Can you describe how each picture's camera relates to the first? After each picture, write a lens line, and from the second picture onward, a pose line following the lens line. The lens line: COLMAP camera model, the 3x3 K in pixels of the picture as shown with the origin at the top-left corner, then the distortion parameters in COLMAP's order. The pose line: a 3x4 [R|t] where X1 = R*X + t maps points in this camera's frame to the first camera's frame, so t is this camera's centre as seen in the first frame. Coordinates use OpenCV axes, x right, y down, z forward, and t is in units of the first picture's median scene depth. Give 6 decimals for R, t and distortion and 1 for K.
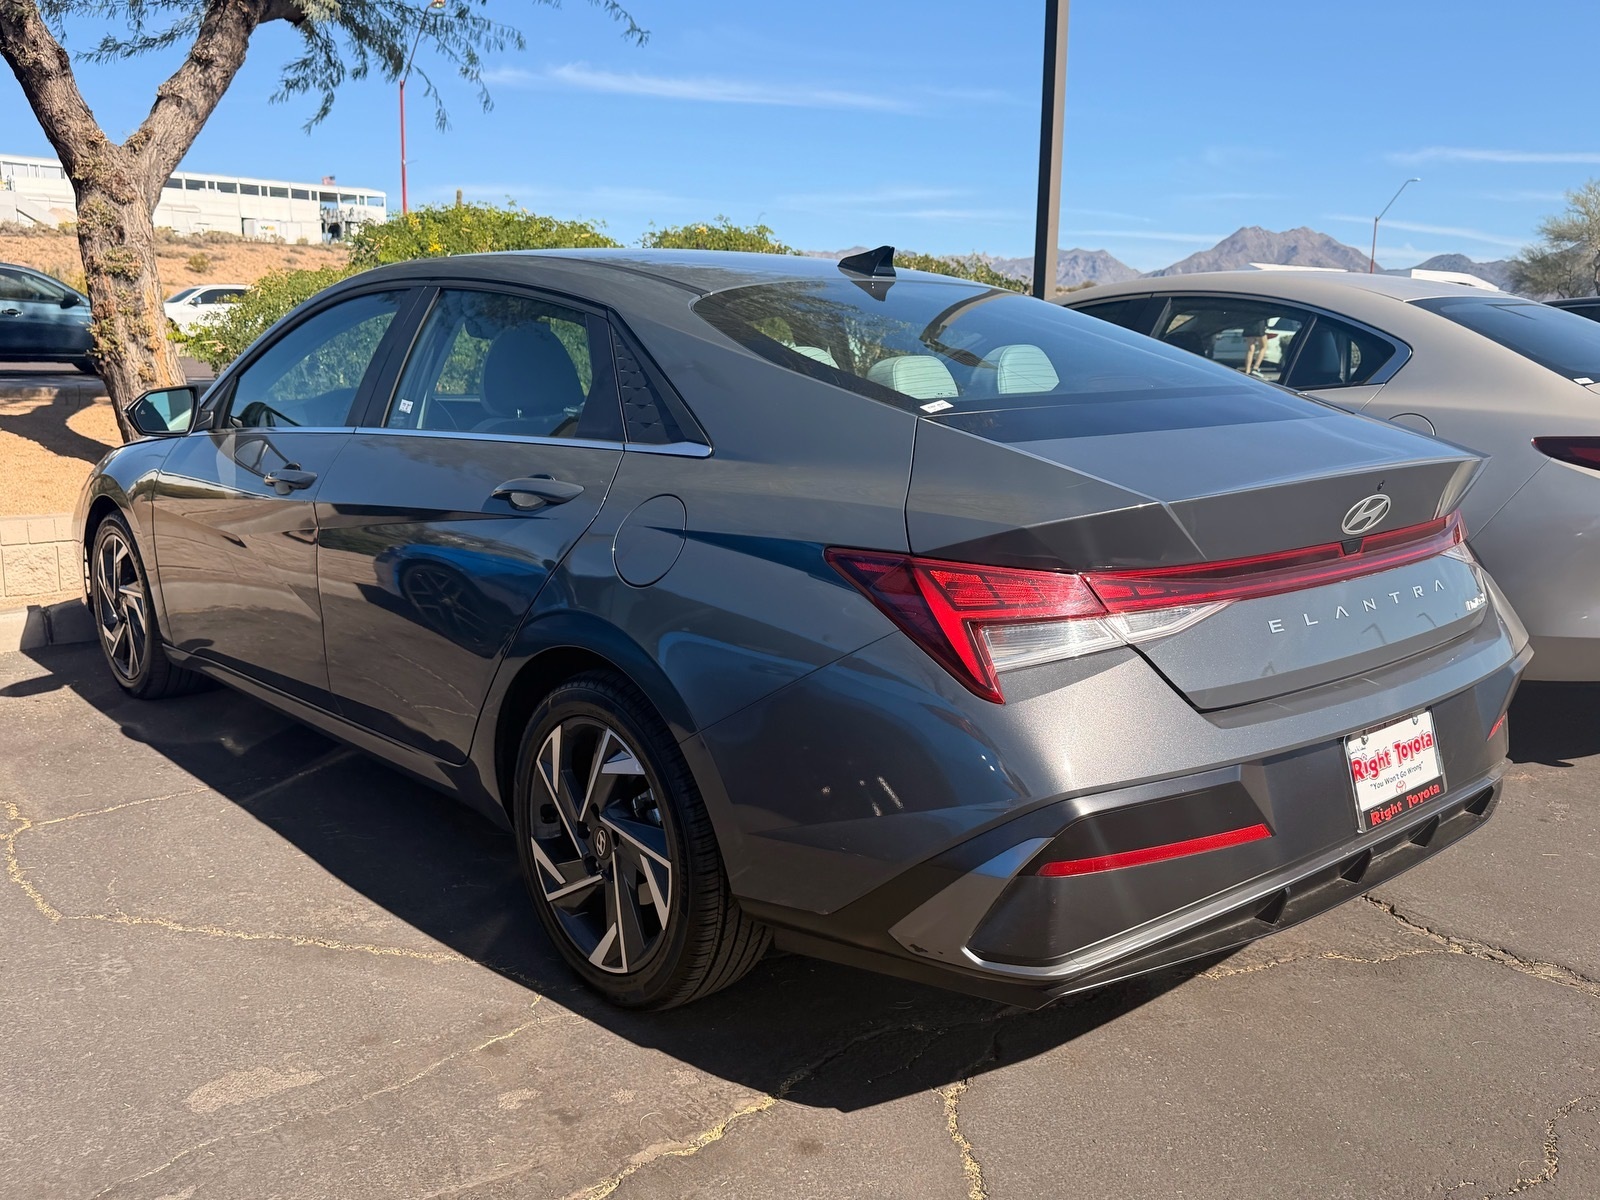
lens RADIAL K [[1360.8, 0, 799.7], [0, 1360.8, 604.0], [0, 0, 1]] dist [-0.010350, 0.001349]
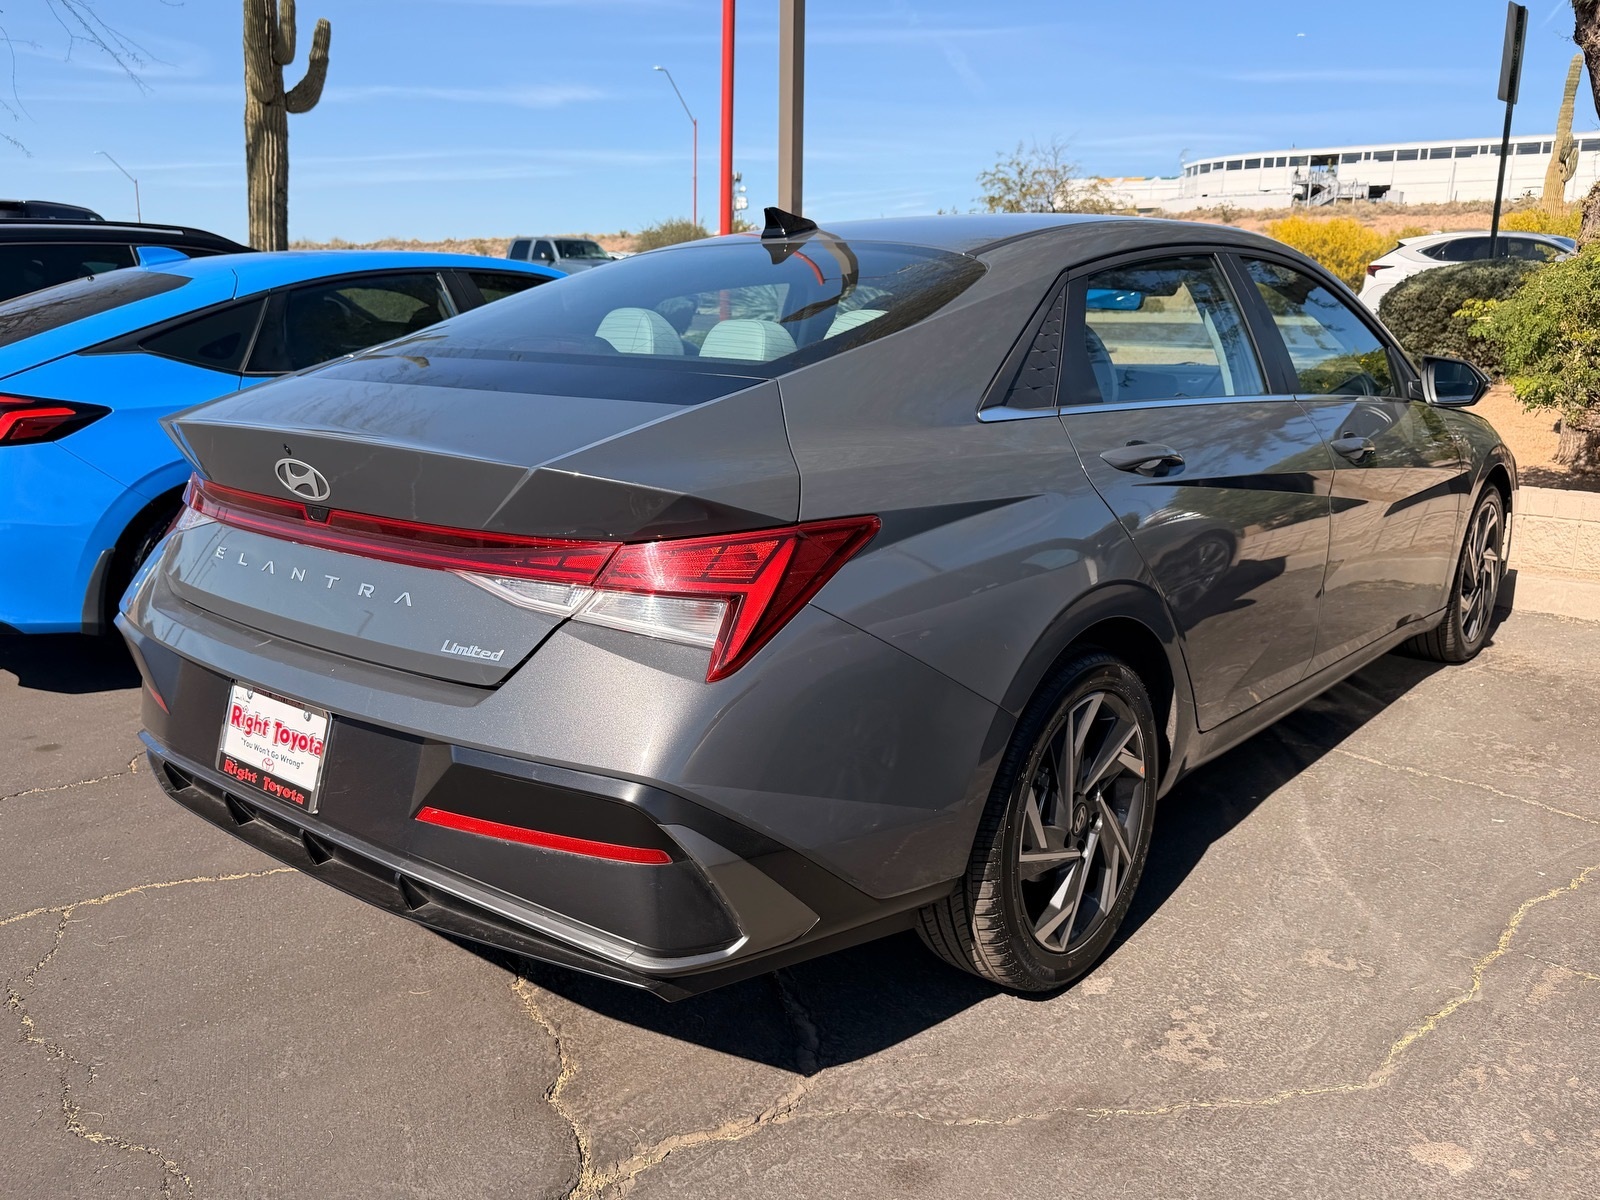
lens RADIAL K [[1385.6, 0, 799.4], [0, 1385.6, 595.0], [0, 0, 1]] dist [-0.099255, -0.009317]
pose [[0.109337, 0.184105, -0.976806, 1.121201], [-0.170072, 0.971672, 0.164101, -0.162136], [0.979347, 0.148185, 0.137550, 0.975714]]
